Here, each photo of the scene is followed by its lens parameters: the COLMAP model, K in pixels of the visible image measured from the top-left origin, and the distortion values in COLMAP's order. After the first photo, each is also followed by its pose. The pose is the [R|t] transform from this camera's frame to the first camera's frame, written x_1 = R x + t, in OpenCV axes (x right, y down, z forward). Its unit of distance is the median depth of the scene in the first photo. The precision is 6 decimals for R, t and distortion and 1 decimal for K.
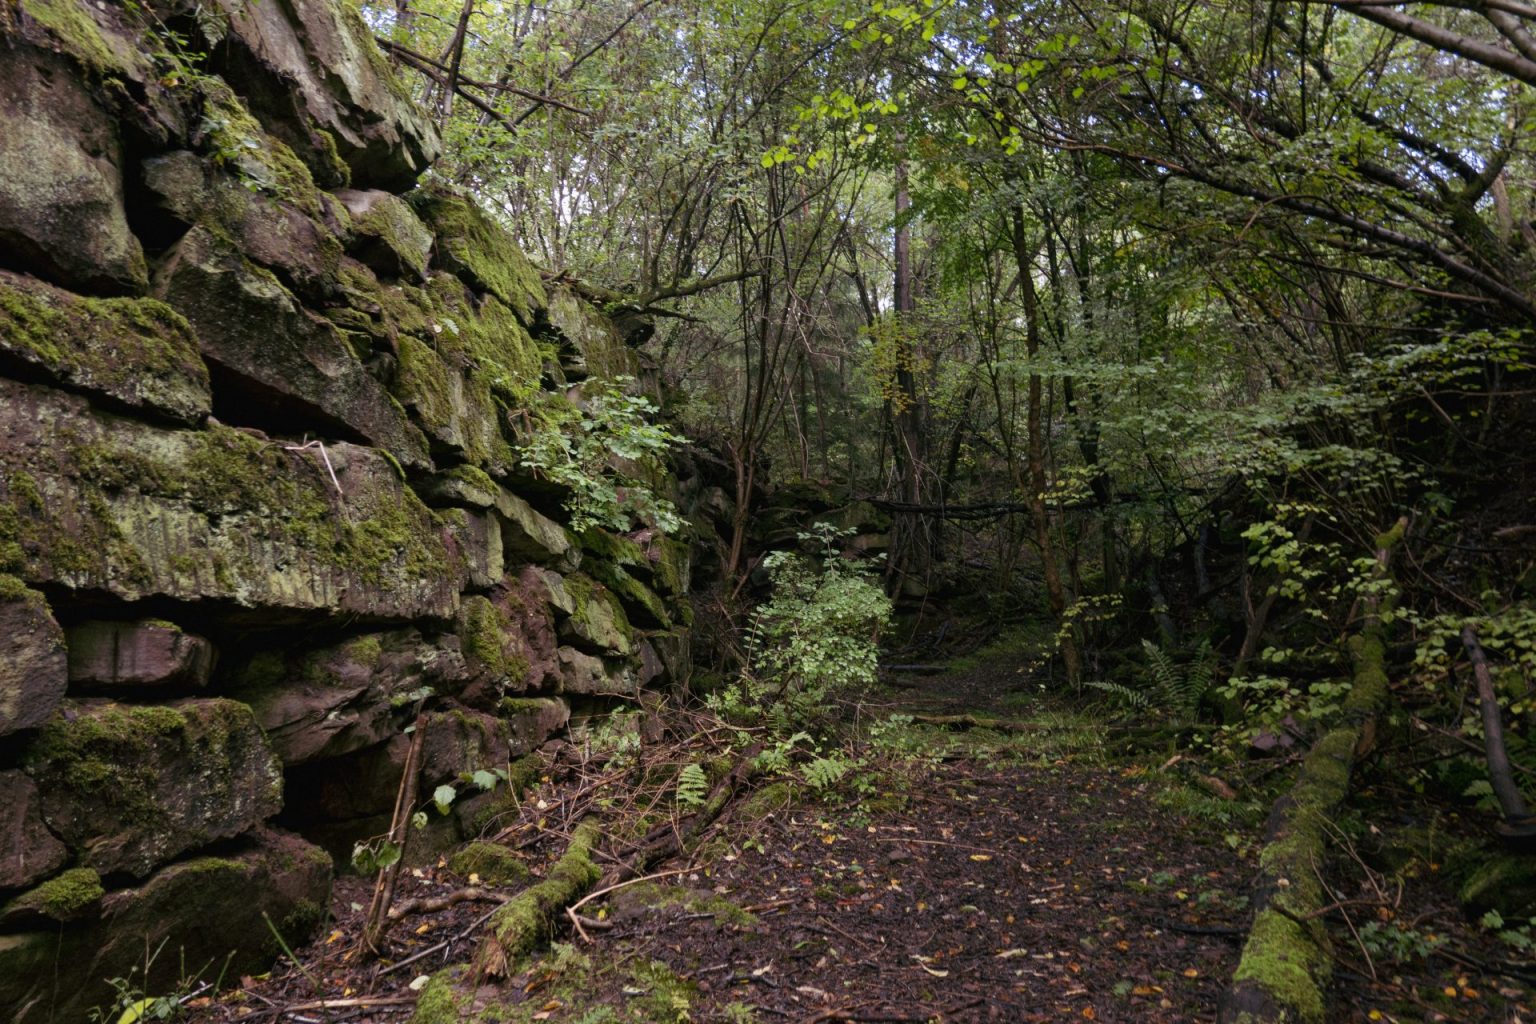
lens RADIAL K [[1026.6, 0, 763.3], [0, 1026.6, 504.5], [0, 0, 1]] dist [-0.011094, -0.005850]
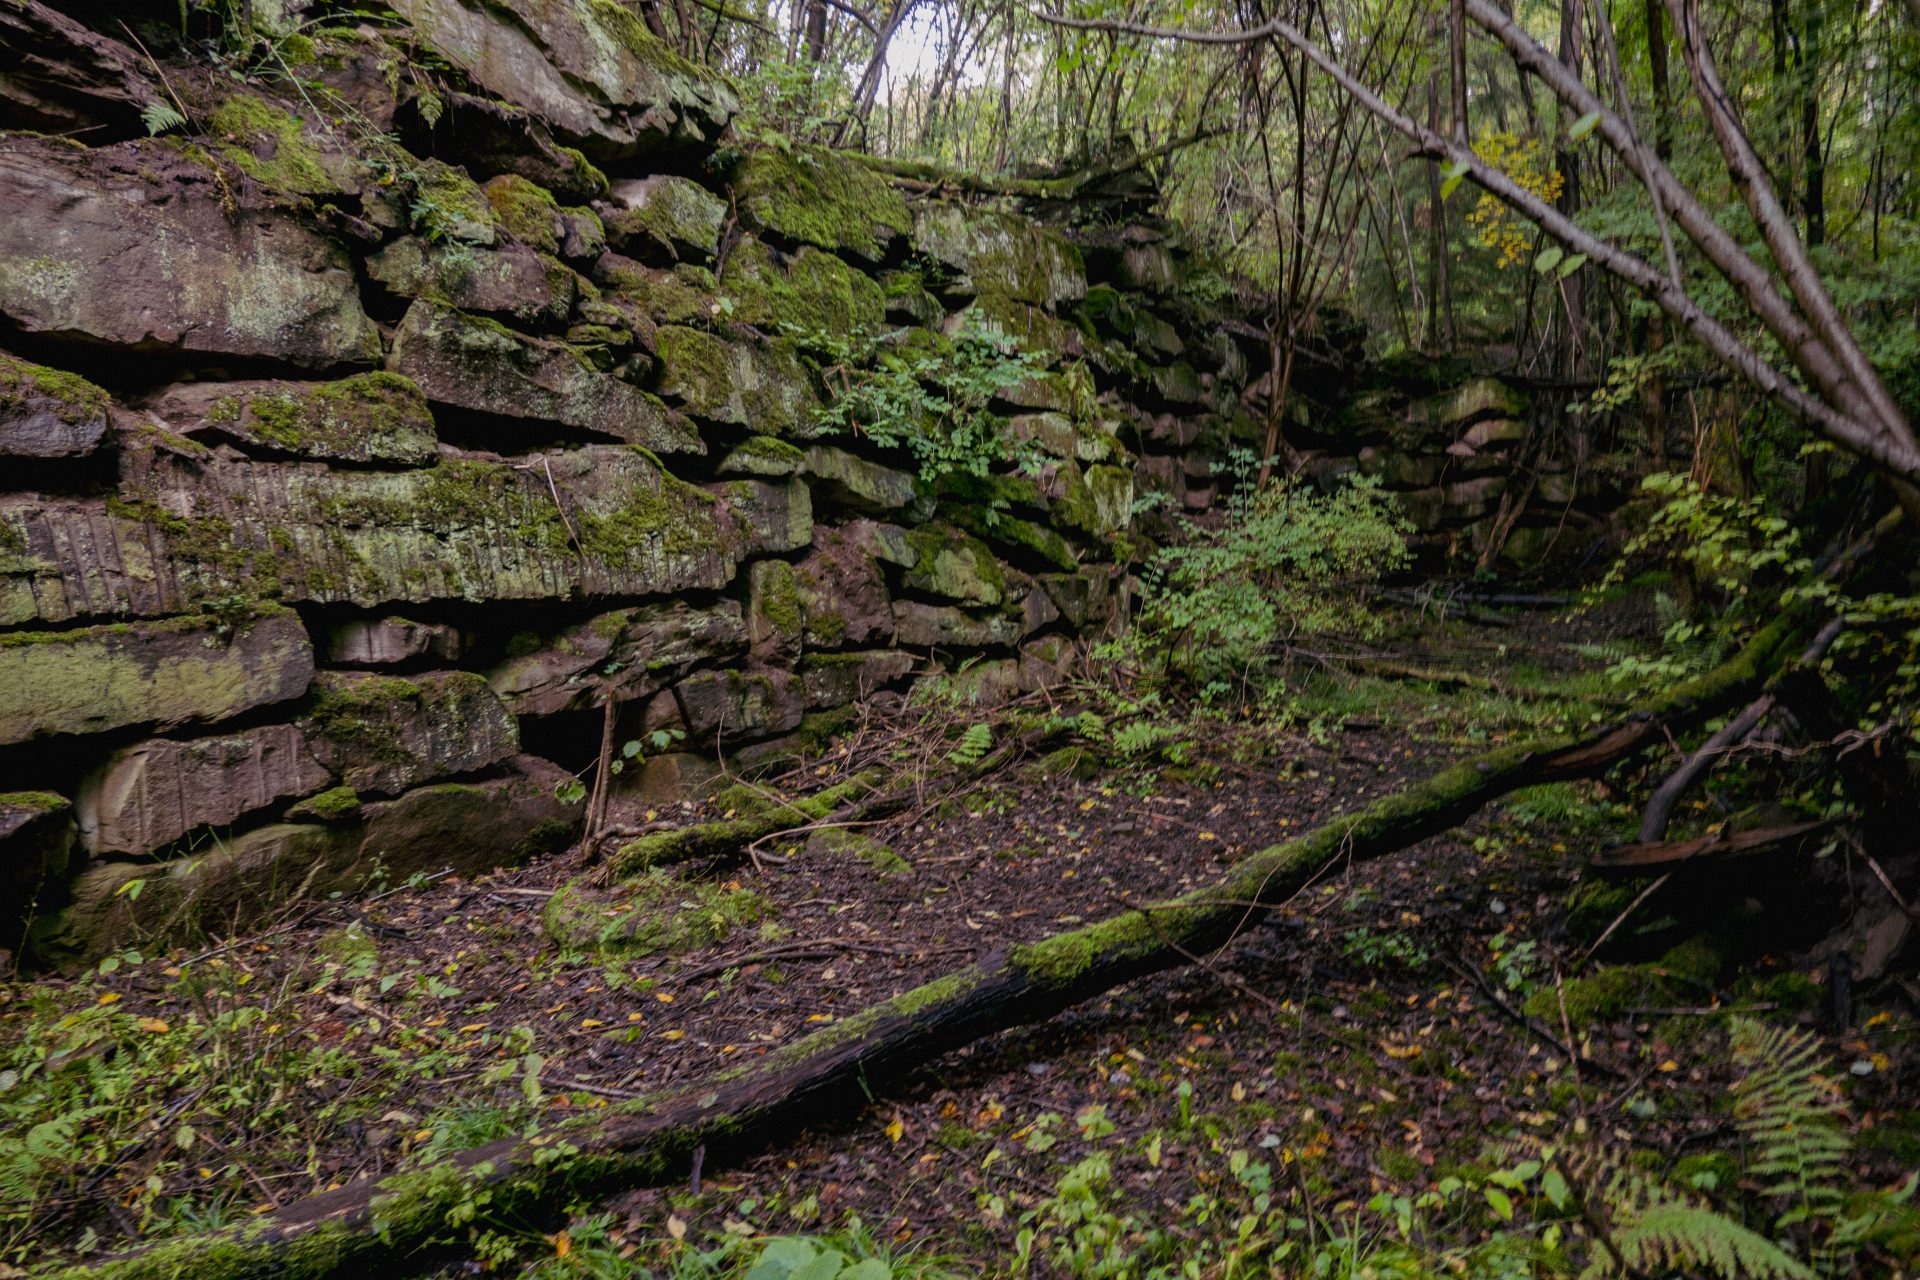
lens RADIAL K [[1283.3, 0, 953.1], [0, 1283.3, 623.8], [0, 0, 1]] dist [-0.011094, -0.005850]
pose [[0.925295, 0.030601, -0.378011, 0.514819], [0.045223, 0.980725, 0.190089, -0.117738], [0.376542, -0.192983, 0.906076, -0.196673]]
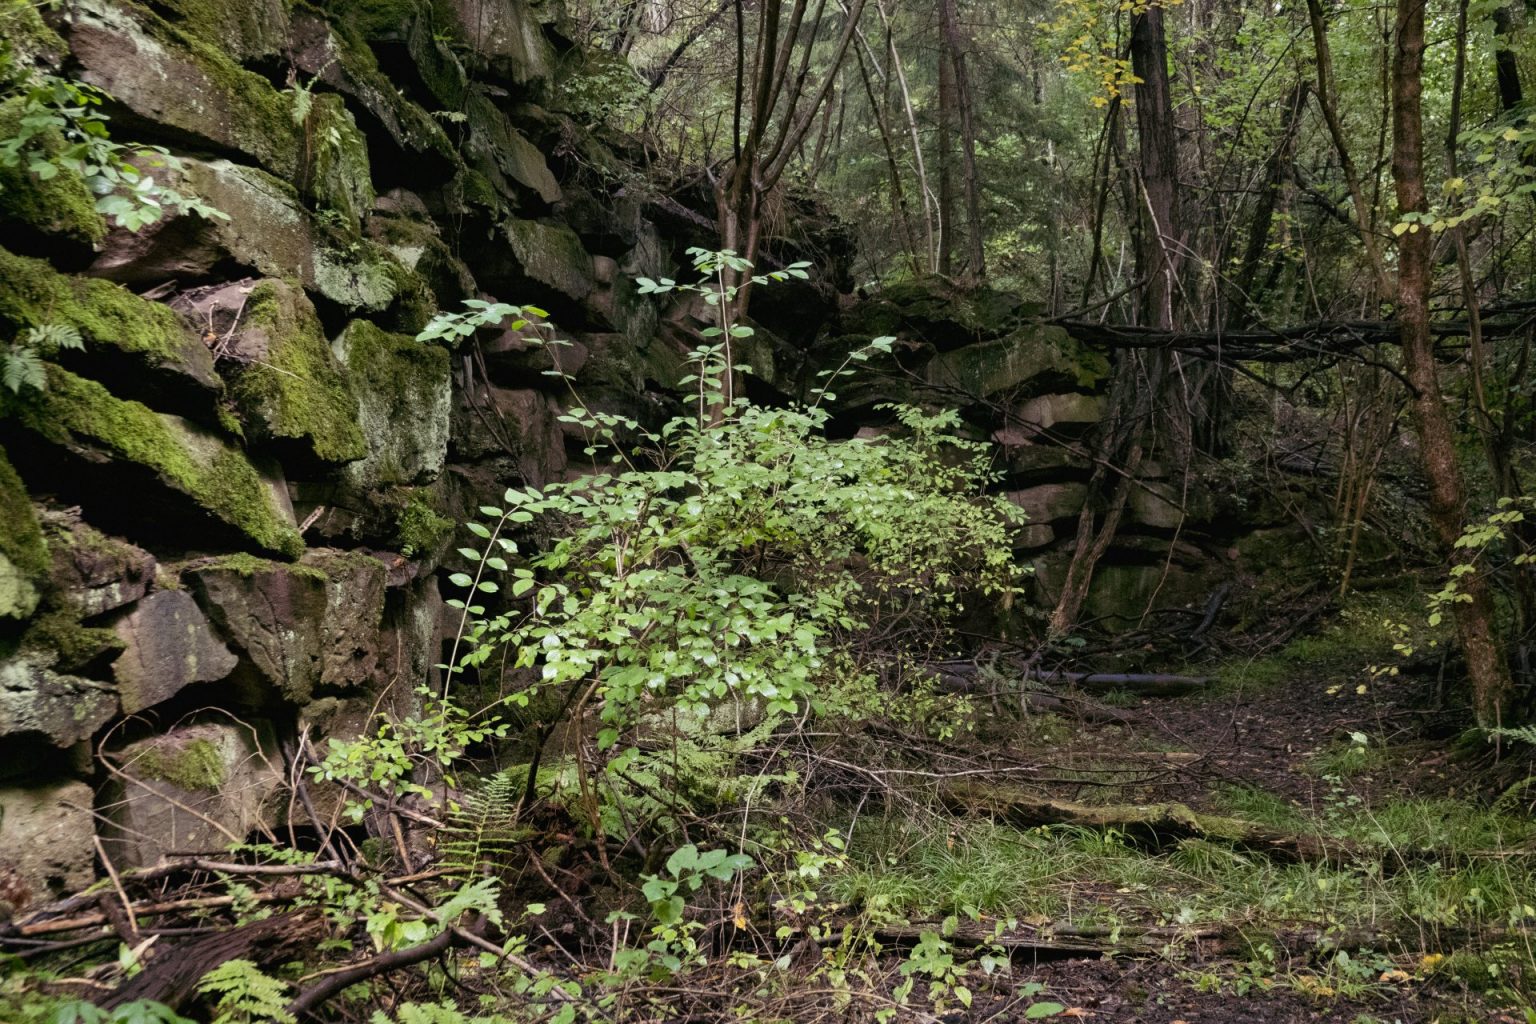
lens RADIAL K [[1847.6, 0, 767.9], [0, 1847.6, 514.5], [0, 0, 1]] dist [-0.026423, 0.000000]
pose [[0.995293, 0.009326, -0.096460, 0.283980], [-0.002483, 0.997486, 0.070817, 0.130838], [0.096878, -0.070244, 0.992814, 0.810114]]
